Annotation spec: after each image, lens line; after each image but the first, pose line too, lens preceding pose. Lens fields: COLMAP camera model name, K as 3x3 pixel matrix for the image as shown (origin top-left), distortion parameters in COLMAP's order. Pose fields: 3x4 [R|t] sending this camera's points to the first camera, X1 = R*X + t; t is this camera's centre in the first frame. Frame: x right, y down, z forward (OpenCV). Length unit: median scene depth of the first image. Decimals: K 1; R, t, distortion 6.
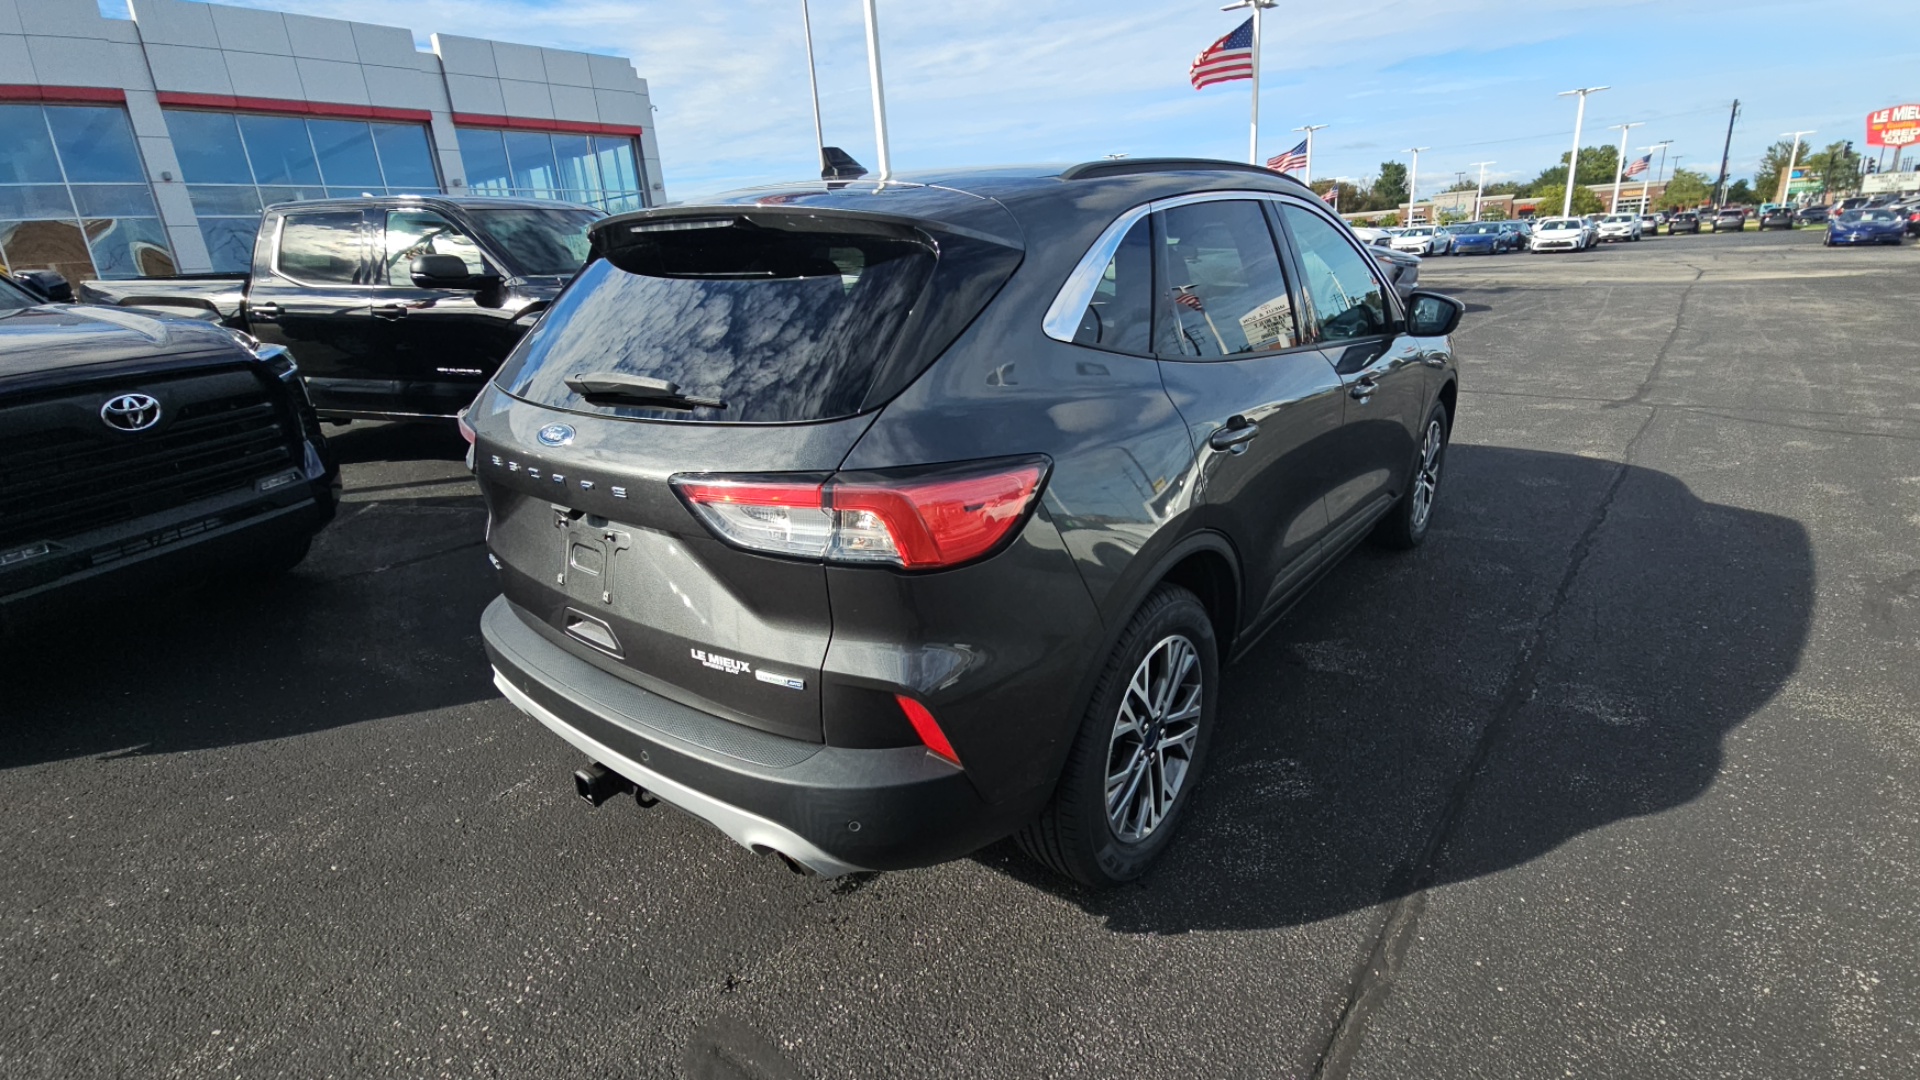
lens RADIAL K [[857.7, 0, 975.0], [0, 857.7, 542.7], [0, 0, 1]] dist [0.007413, -0.006800]
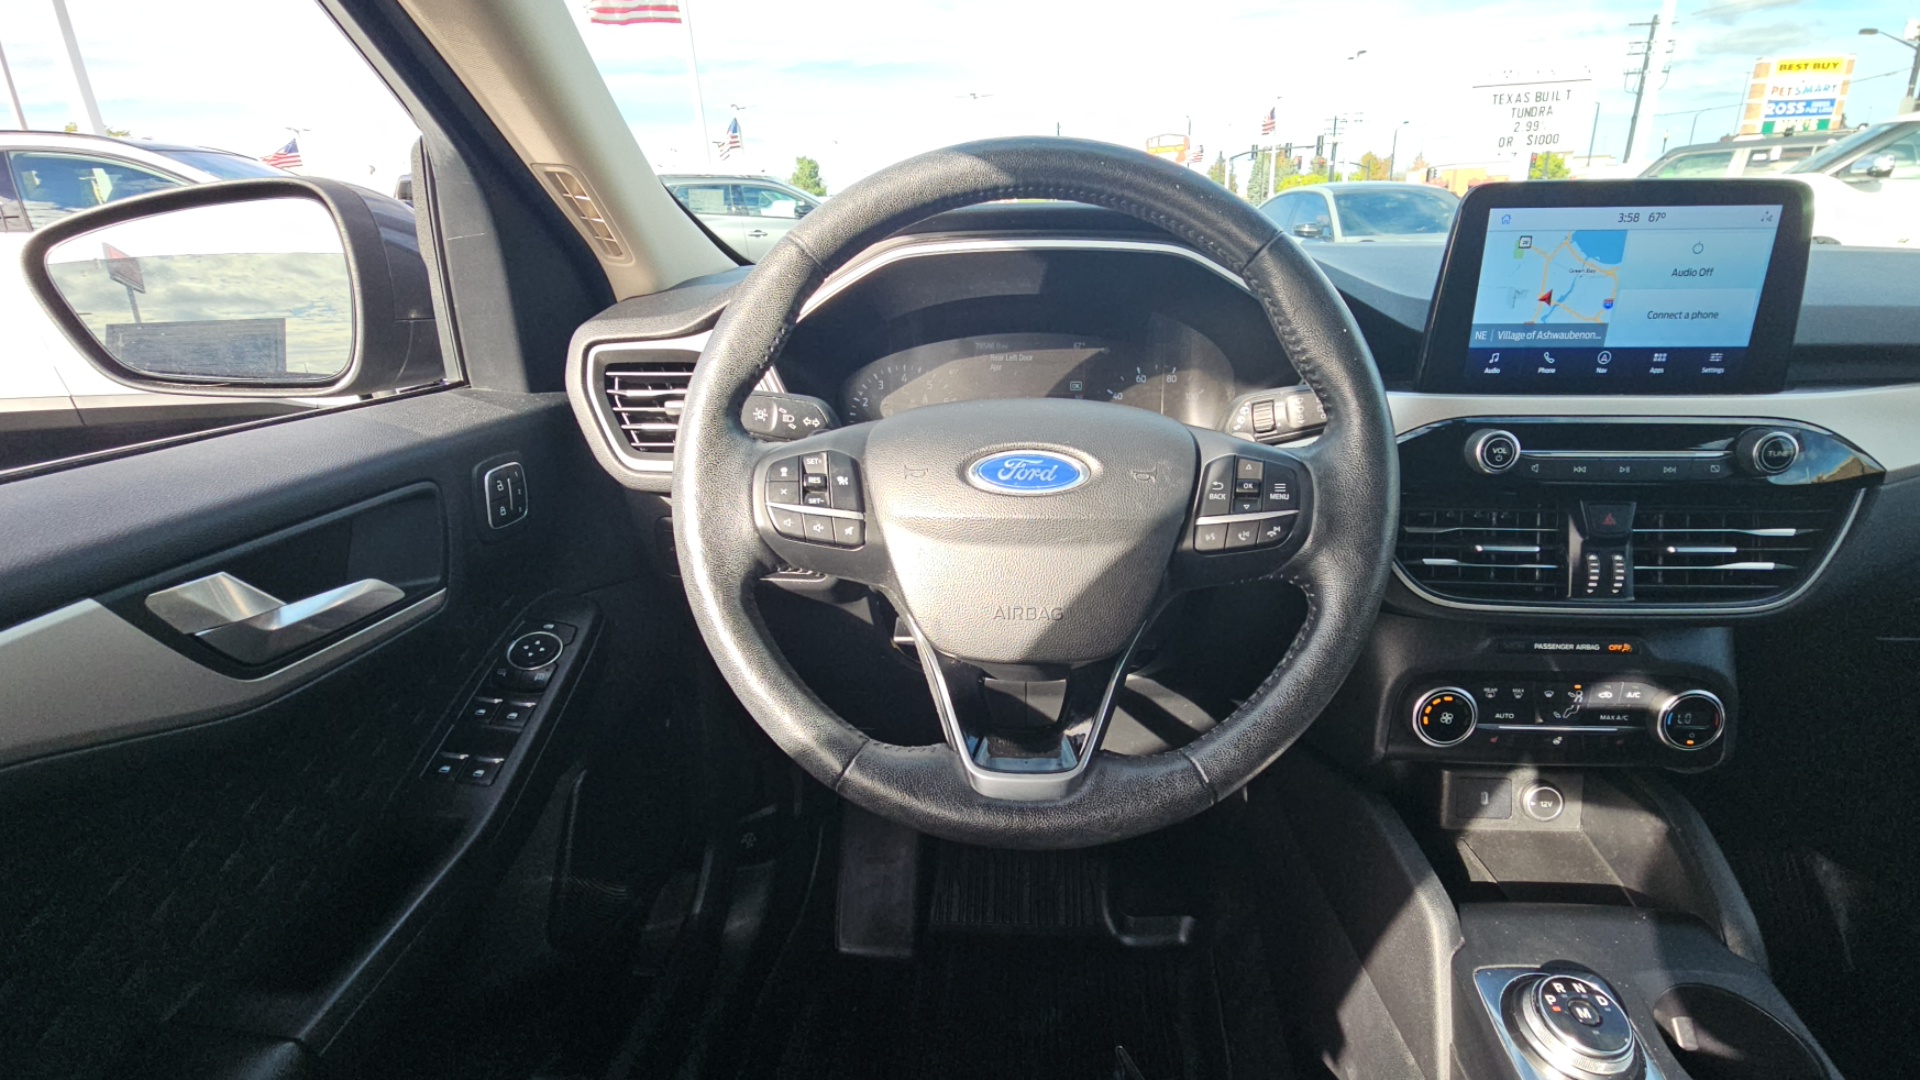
lens RADIAL K [[857.7, 0, 980.0], [0, 857.7, 542.4], [0, 0, 1]] dist [0.007413, -0.006800]
pose [[0.819406, -0.174089, 0.546138, 0.008041], [0.167688, 0.983886, 0.062033, -0.026151], [-0.548137, 0.040750, 0.835395, 0.097870]]
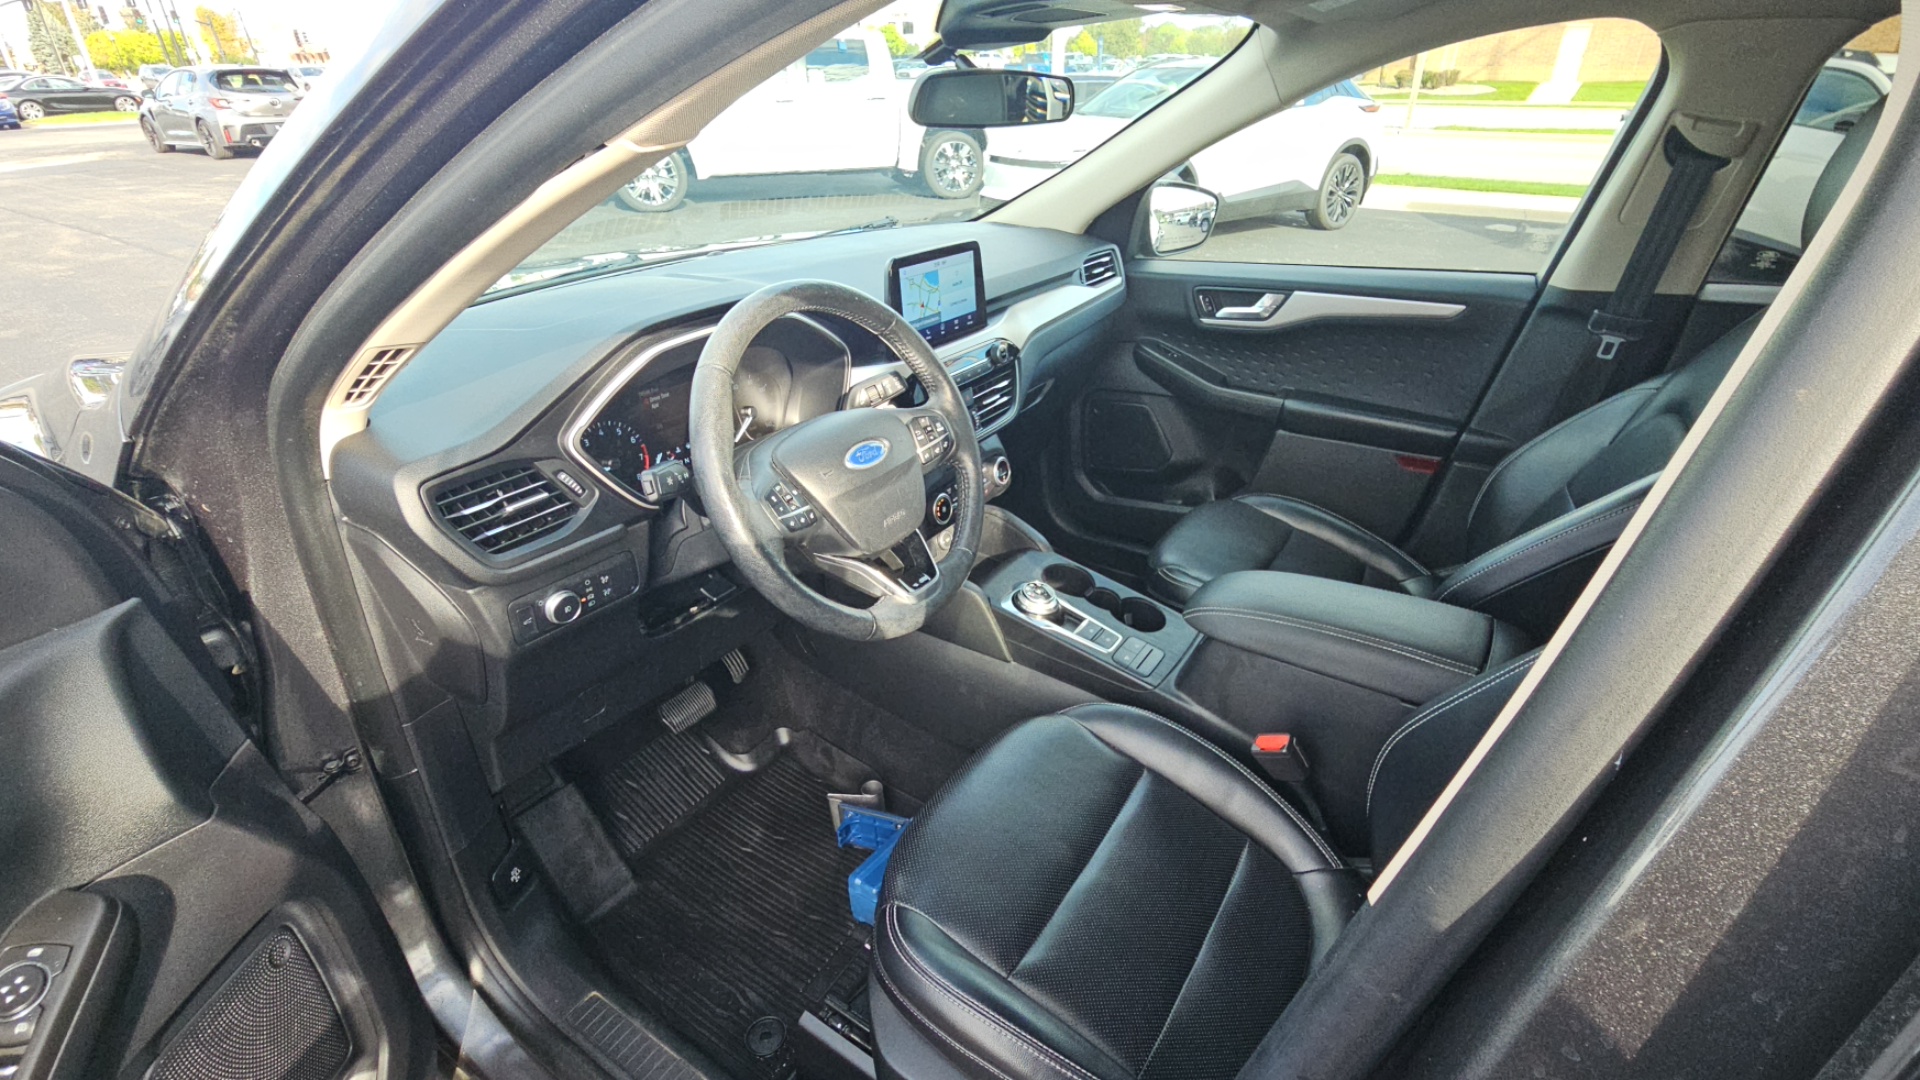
lens RADIAL K [[857.7, 0, 982.8], [0, 857.7, 541.8], [0, 0, 1]] dist [0.007413, -0.006800]
pose [[-0.092647, -0.430996, 0.897585, -0.008028], [0.325063, 0.838978, 0.436406, -0.033849], [-0.941143, 0.332203, 0.062372, 0.103852]]
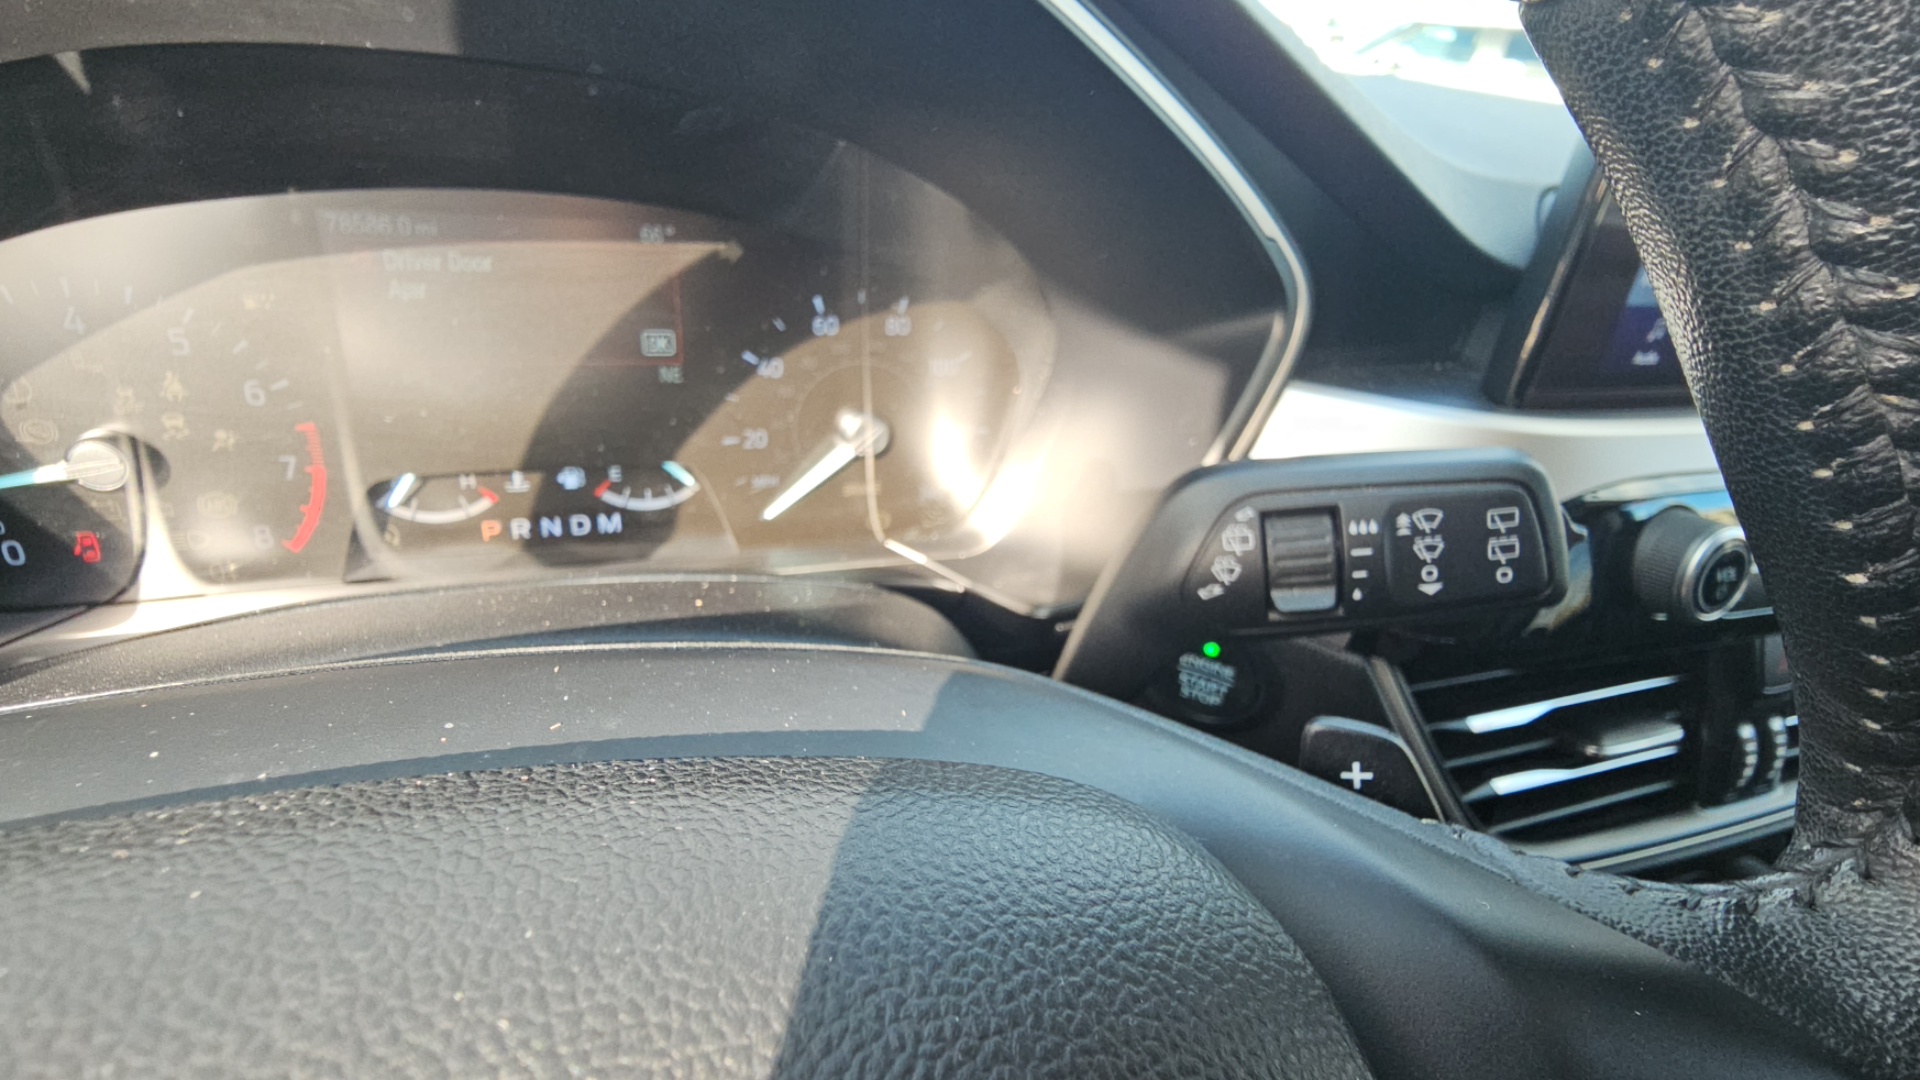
lens RADIAL K [[857.7, 0, 976.6], [0, 857.7, 542.8], [0, 0, 1]] dist [0.007413, -0.006800]
pose [[0.532734, -0.326100, 0.780931, 0.016314], [0.163236, 0.945045, 0.283274, -0.028142], [-0.830390, -0.023434, 0.556689, 0.106466]]
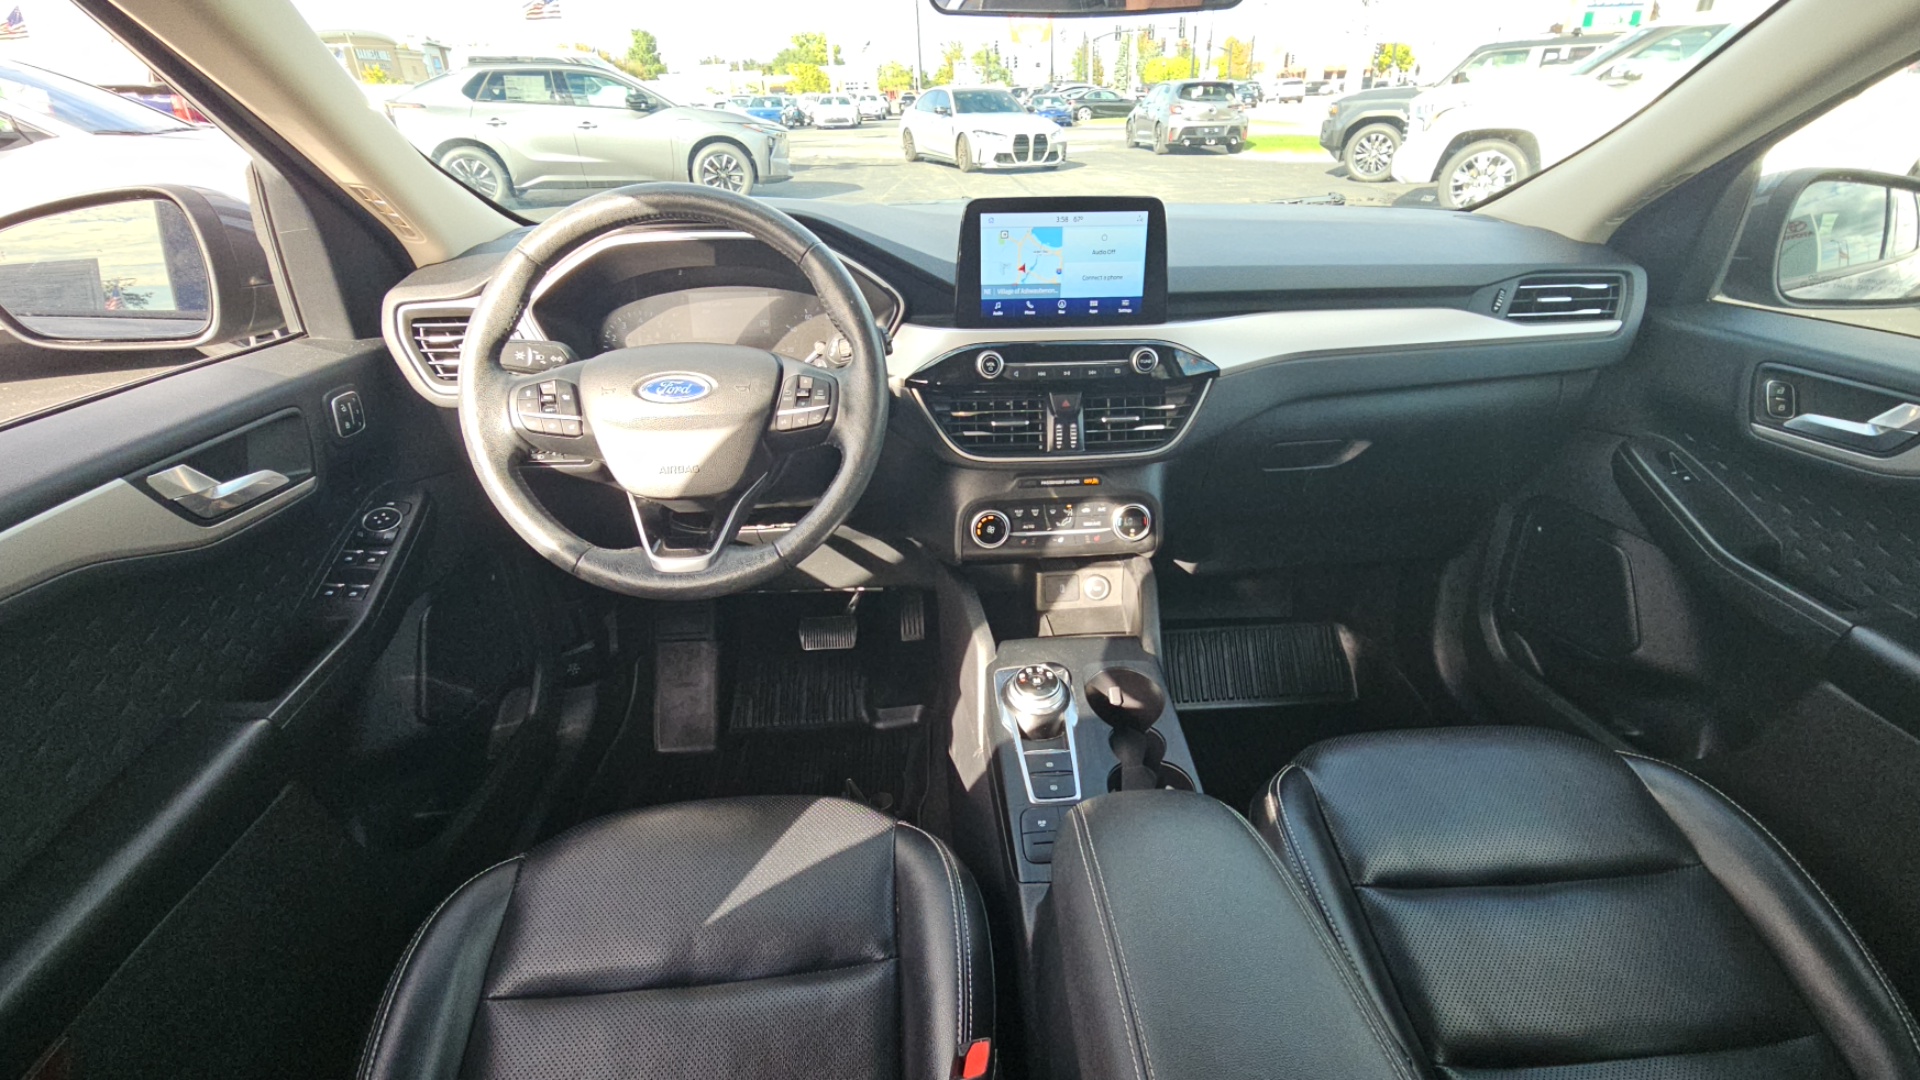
lens RADIAL K [[857.7, 0, 980.1], [0, 857.7, 540.8], [0, 0, 1]] dist [0.007413, -0.006800]
pose [[0.728466, -0.279746, 0.625364, 0.006564], [0.200314, 0.959914, 0.196062, -0.025294], [-0.655143, -0.017556, 0.755301, 0.086439]]
